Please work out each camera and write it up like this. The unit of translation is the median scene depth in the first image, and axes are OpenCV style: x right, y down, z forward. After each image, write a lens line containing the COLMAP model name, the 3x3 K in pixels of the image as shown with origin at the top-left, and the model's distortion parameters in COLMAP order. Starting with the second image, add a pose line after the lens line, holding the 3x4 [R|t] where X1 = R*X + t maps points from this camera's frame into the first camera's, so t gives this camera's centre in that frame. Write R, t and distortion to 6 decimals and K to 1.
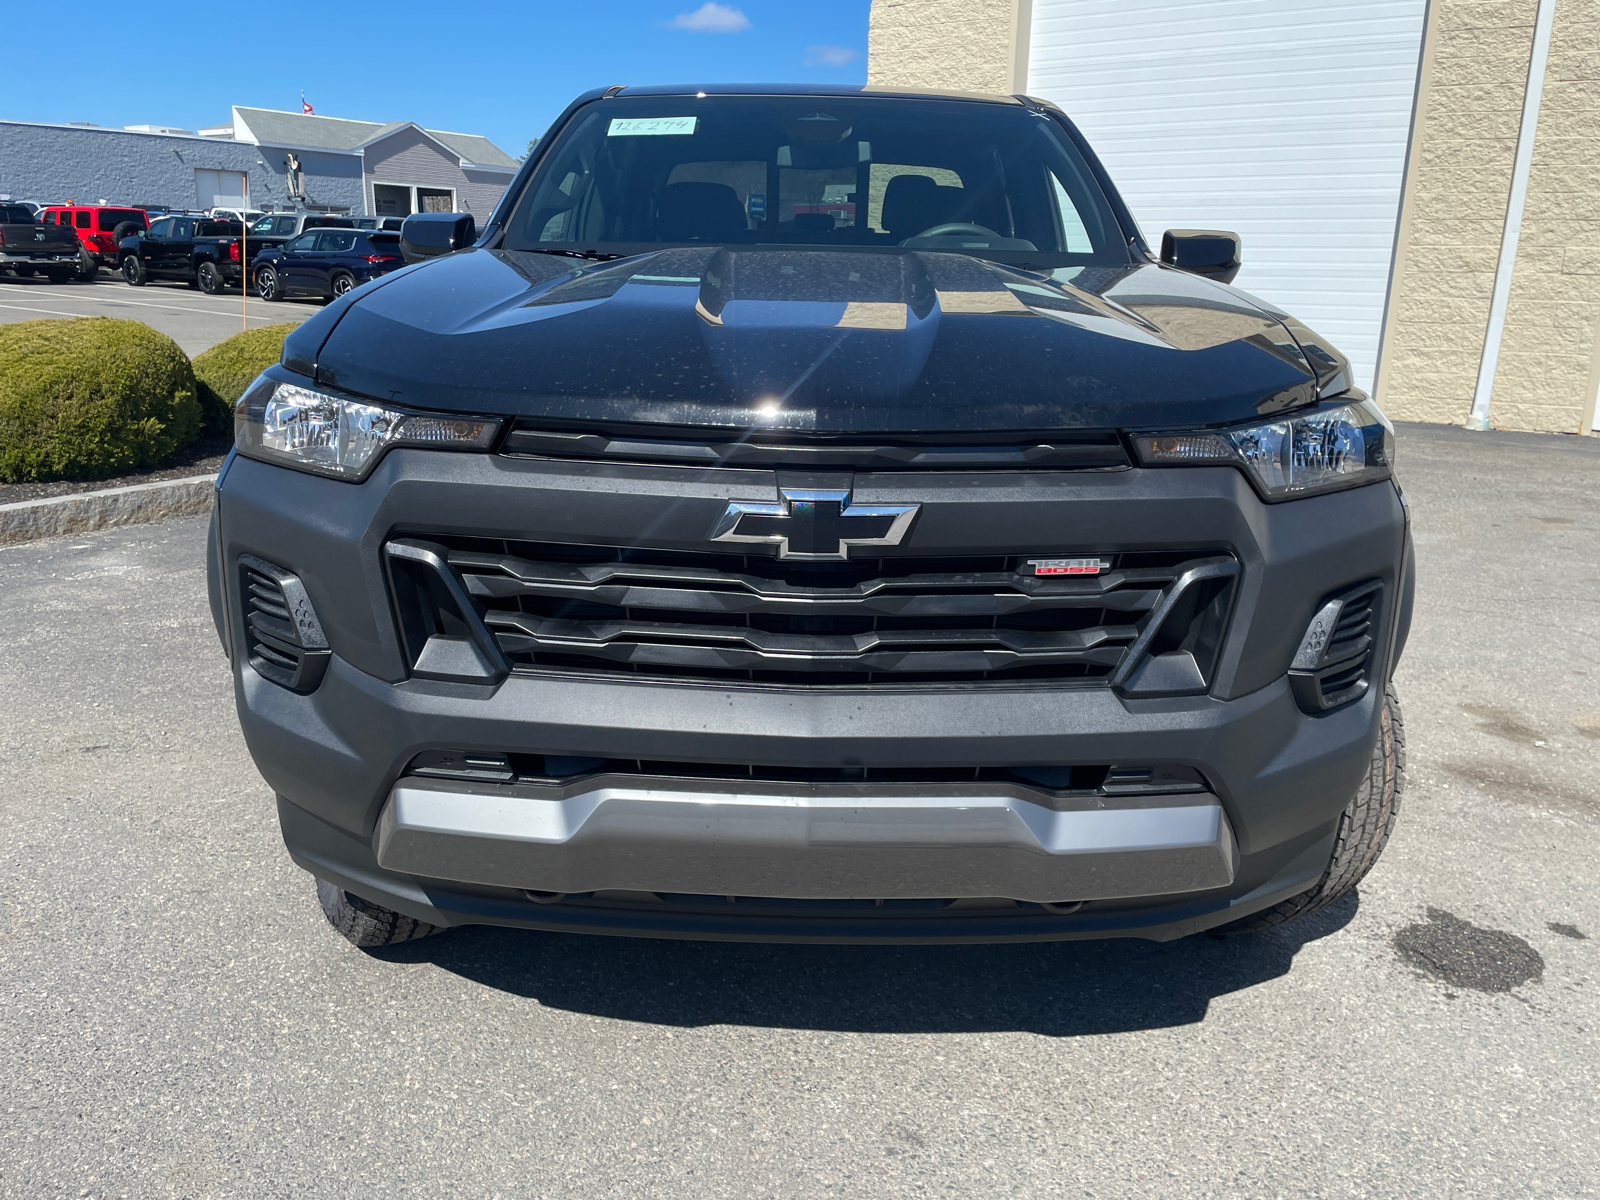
lens RADIAL K [[1206.8, 0, 798.2], [0, 1206.8, 595.3], [0, 0, 1]] dist [0.041317, -0.062210]
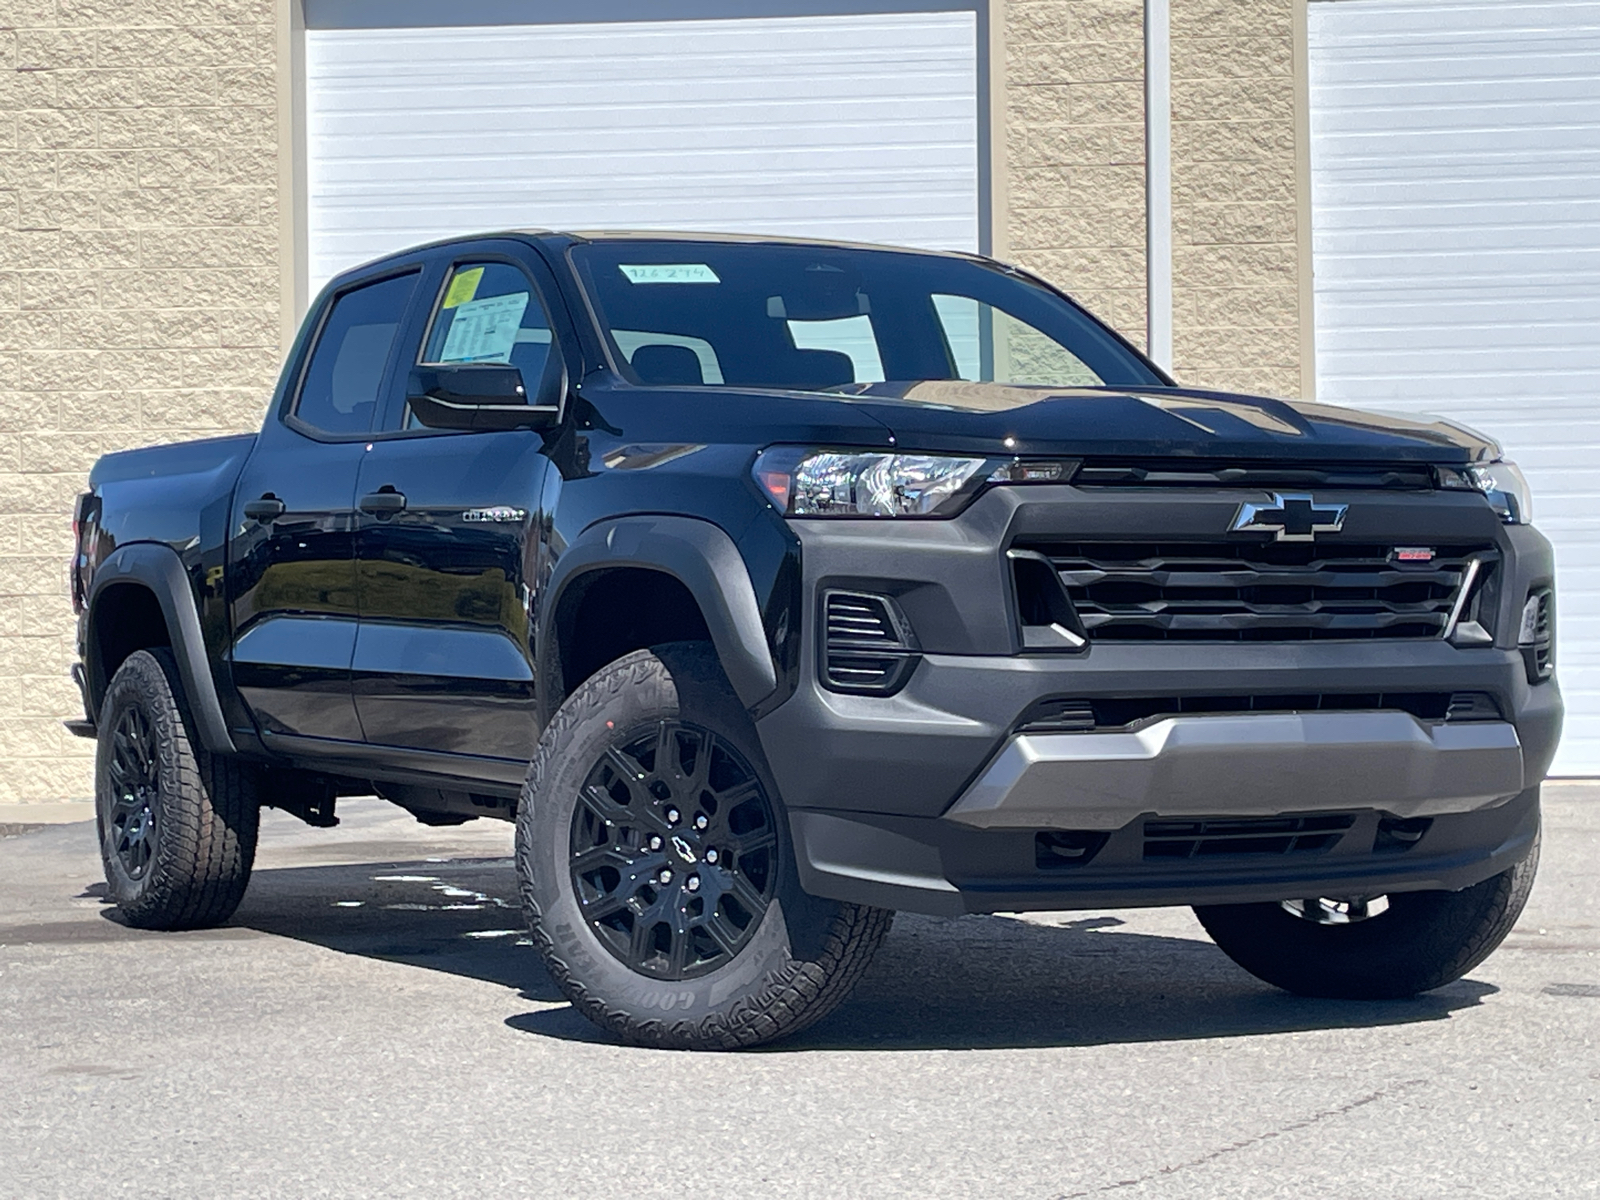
lens RADIAL K [[3241.9, 0, 814.9], [0, 3241.9, 578.6], [0, 0, 1]] dist [0.143155, 0.000000]
pose [[0.881367, -0.020638, 0.471982, -0.372466], [0.153598, 0.957287, -0.244967, 0.140436], [-0.446766, 0.288402, 0.846891, -0.329731]]
